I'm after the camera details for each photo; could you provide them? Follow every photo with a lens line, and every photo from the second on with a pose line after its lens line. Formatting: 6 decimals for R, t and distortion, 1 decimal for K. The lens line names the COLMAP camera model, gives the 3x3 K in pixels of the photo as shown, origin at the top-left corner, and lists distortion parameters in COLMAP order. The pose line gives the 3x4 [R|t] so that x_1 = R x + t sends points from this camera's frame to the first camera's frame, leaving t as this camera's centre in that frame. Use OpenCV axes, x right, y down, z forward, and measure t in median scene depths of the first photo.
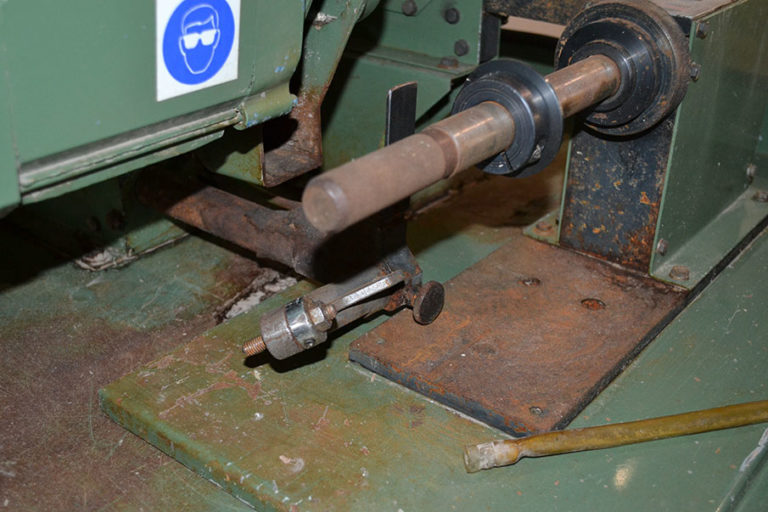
lens RADIAL K [[936.1, 0, 384.1], [0, 936.1, 253.9], [0, 0, 1]] dist [-0.036203, 0.000000]
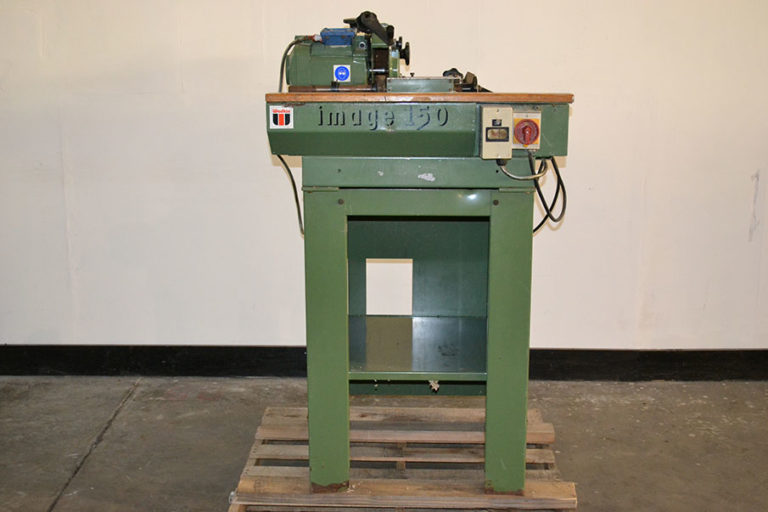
lens RADIAL K [[1020.9, 0, 383.5], [0, 1020.9, 257.1], [0, 0, 1]] dist [-0.037572, 0.000000]
pose [[0.583290, 0.126141, -0.802410, 4.644557], [-0.349792, 0.930583, -0.107981, 1.295179], [0.733088, 0.343661, 0.586923, -2.005757]]
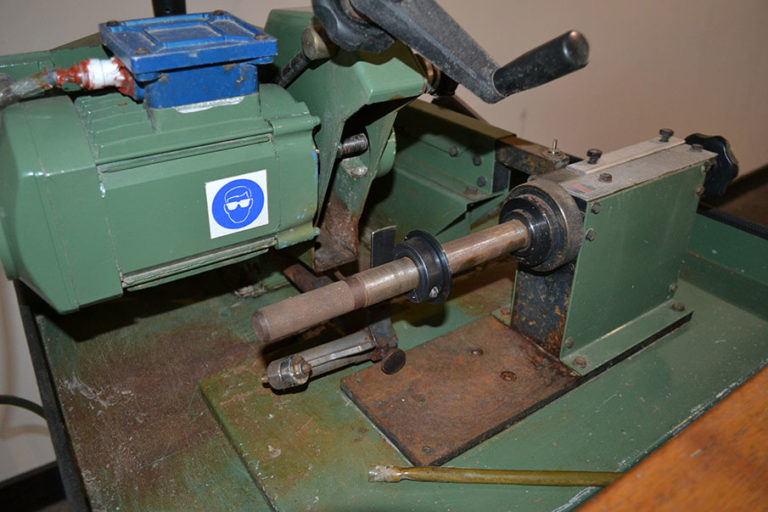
lens RADIAL K [[603.9, 0, 382.3], [0, 603.9, 256.4], [0, 0, 1]] dist [-0.069068, -0.000667]
pose [[0.951643, 0.125877, -0.280233, 0.298818], [-0.116626, 0.991941, 0.049519, -0.175998], [0.284208, -0.014442, 0.958654, 0.011027]]
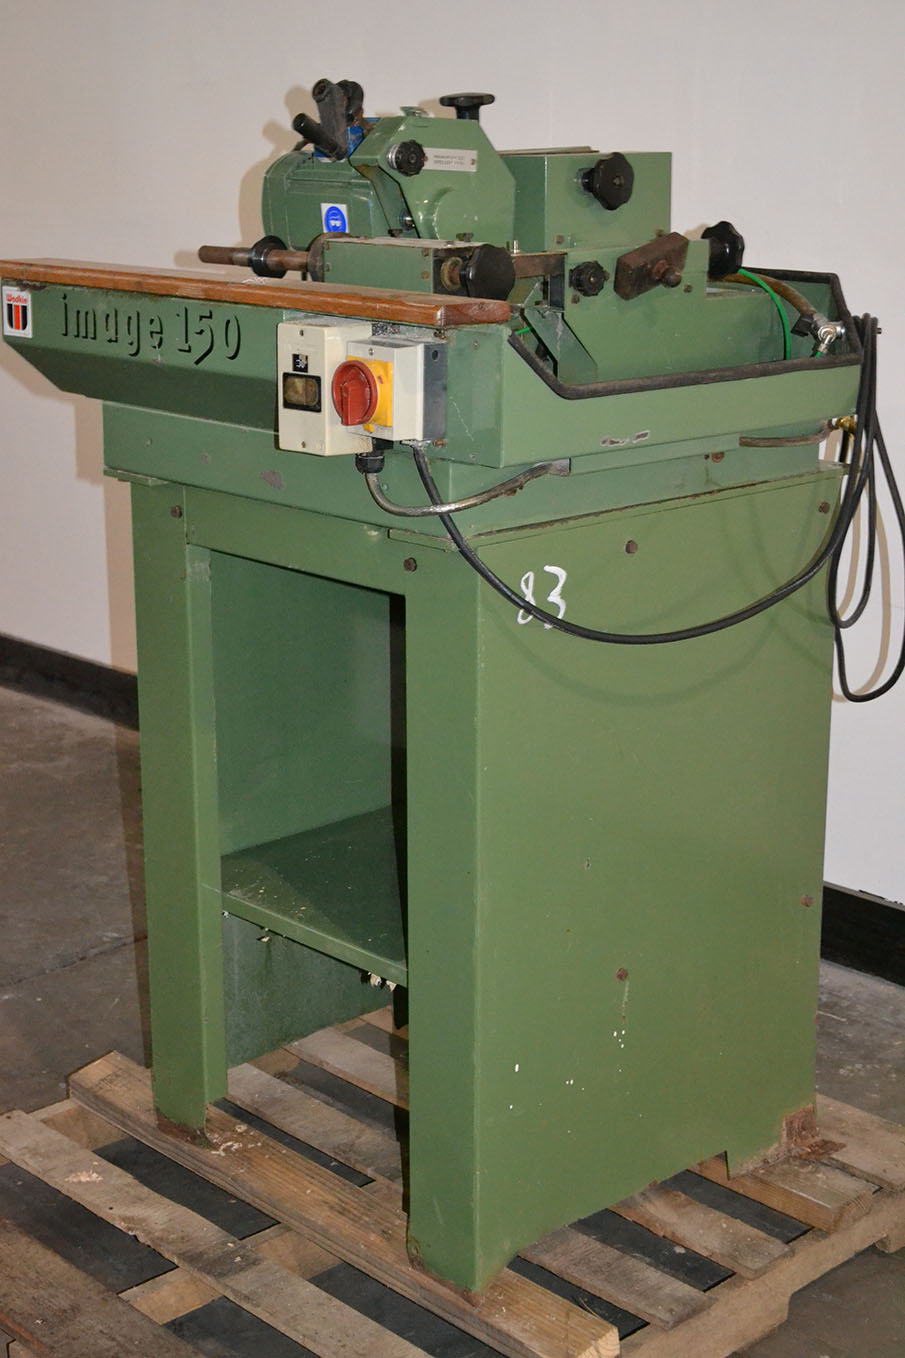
lens RADIAL K [[2125.8, 0, 452.3], [0, 2125.8, 677.1], [0, 0, 1]] dist [0.010524, 0.000000]
pose [[-0.136876, 0.211160, -0.967820, 4.996698], [-0.468176, 0.847219, 0.251060, -0.675447], [0.872970, 0.487474, -0.017104, 1.662020]]
